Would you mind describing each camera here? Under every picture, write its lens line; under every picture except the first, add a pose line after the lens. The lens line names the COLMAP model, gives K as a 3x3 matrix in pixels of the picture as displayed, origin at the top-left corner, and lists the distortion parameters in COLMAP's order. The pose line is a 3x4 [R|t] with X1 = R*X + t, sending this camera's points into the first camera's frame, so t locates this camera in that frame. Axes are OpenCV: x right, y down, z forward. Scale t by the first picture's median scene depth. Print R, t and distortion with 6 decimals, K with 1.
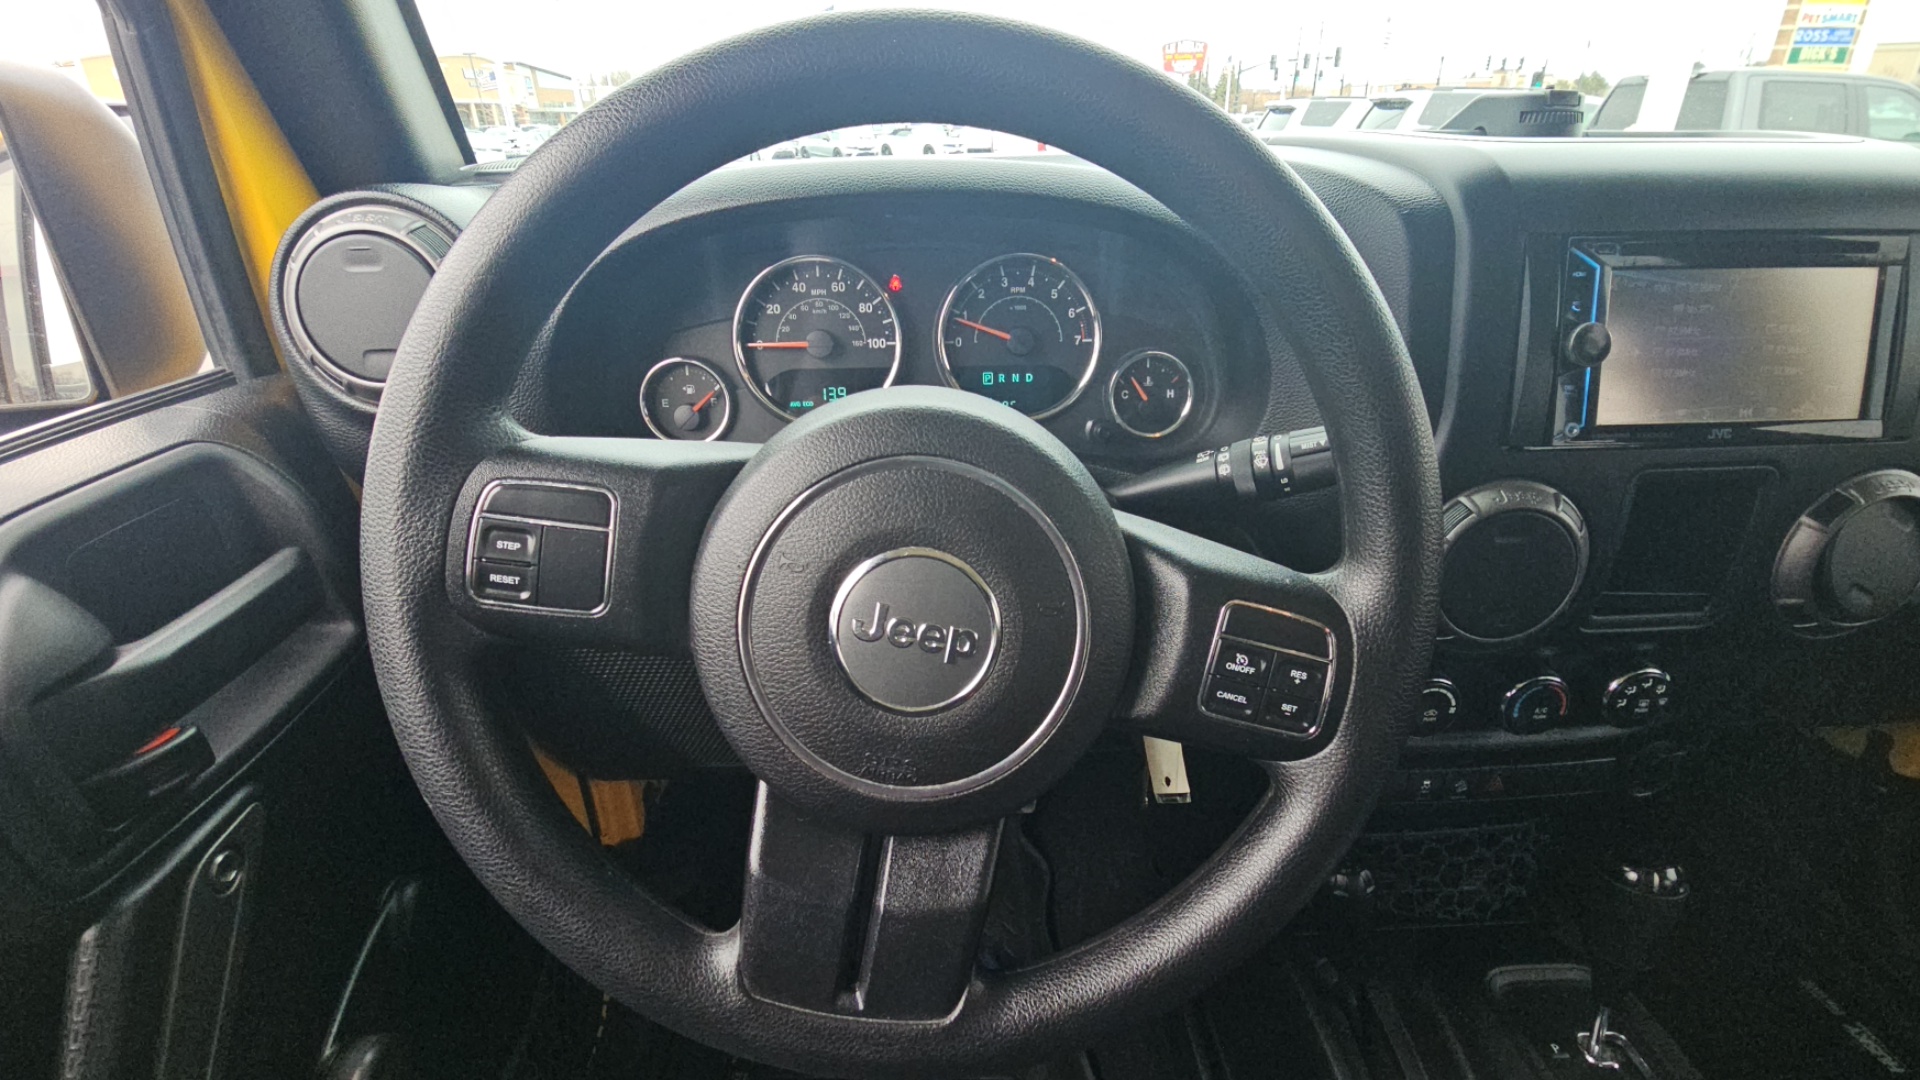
lens RADIAL K [[856.9, 0, 978.2], [0, 856.9, 544.1], [0, 0, 1]] dist [0.005388, -0.004726]
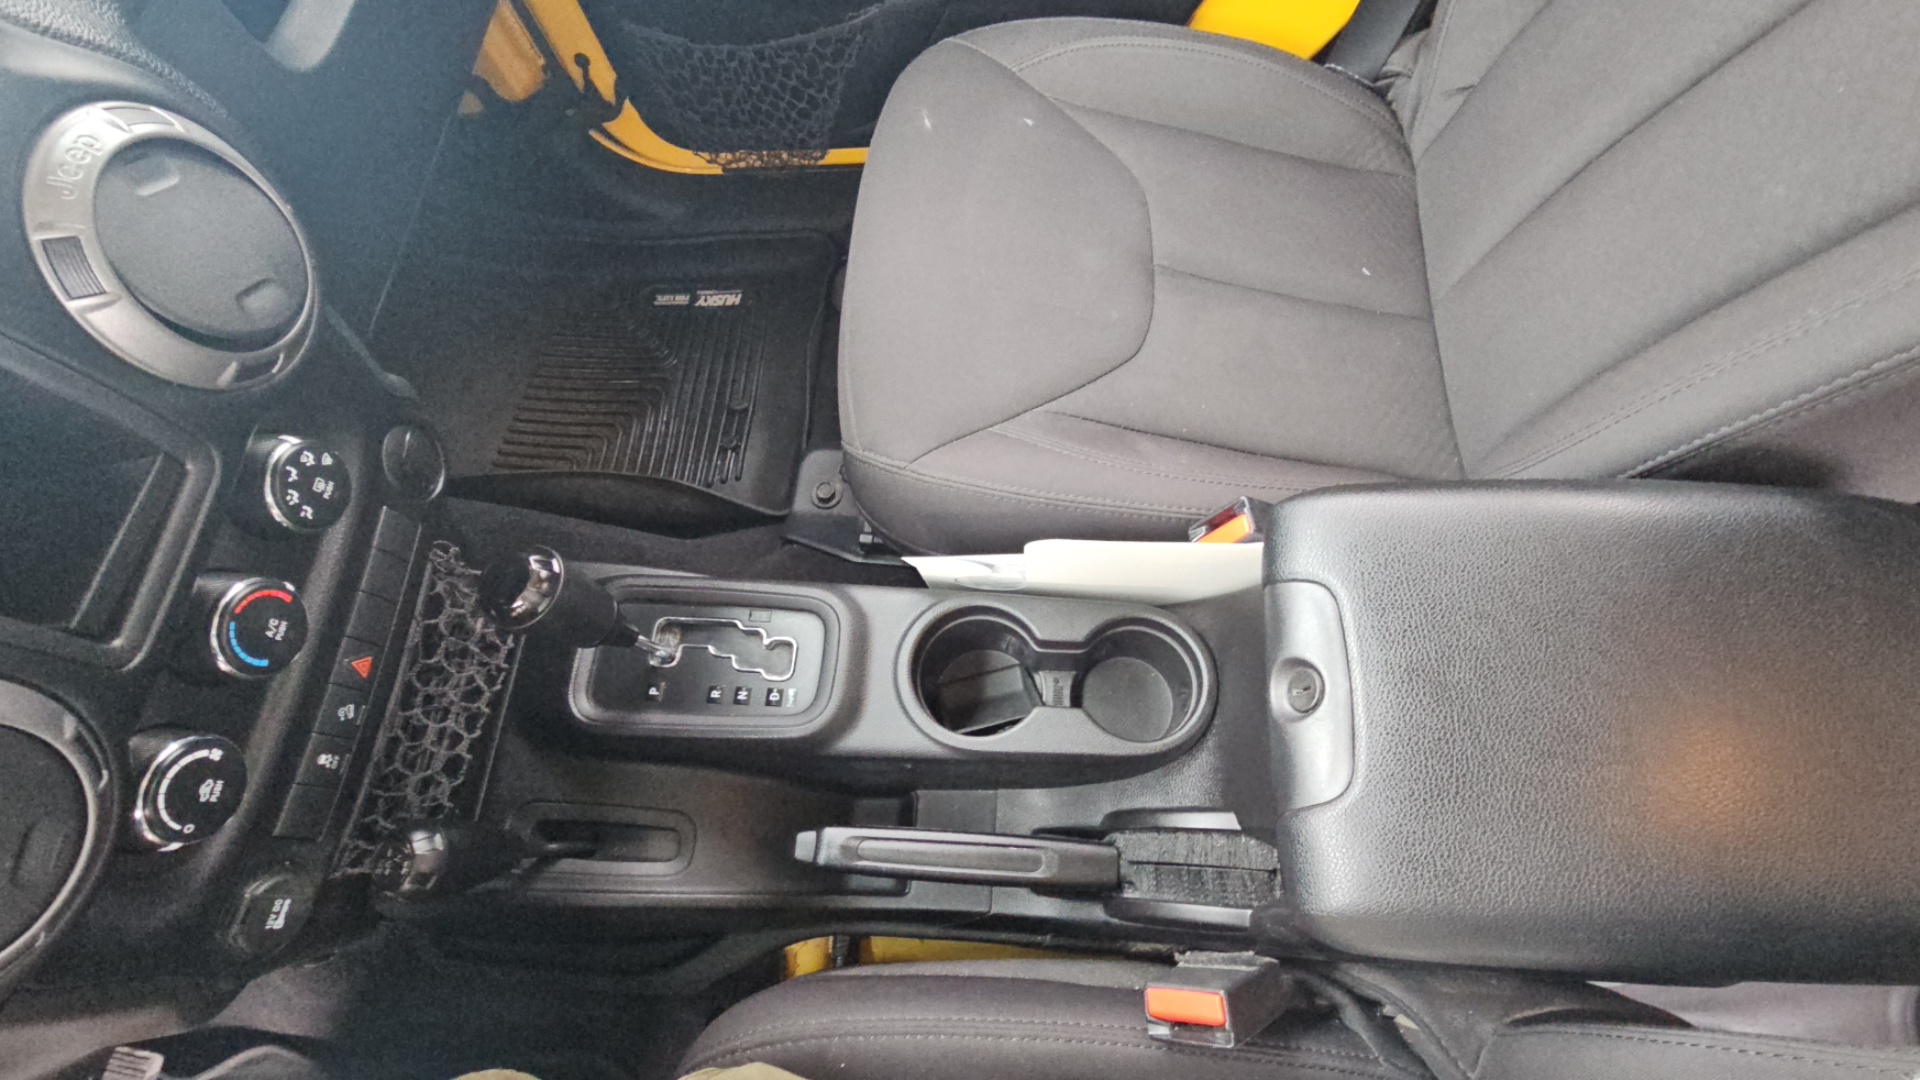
lens RADIAL K [[860.3, 0, 978.9], [0, 860.3, 542.8], [0, 0, 1]] dist [0.001324, 0.000981]
pose [[0.123718, -0.924625, 0.360225, 0.710662], [0.496864, 0.371951, 0.784078, -0.132287], [-0.858965, 0.081978, 0.505430, 0.176607]]
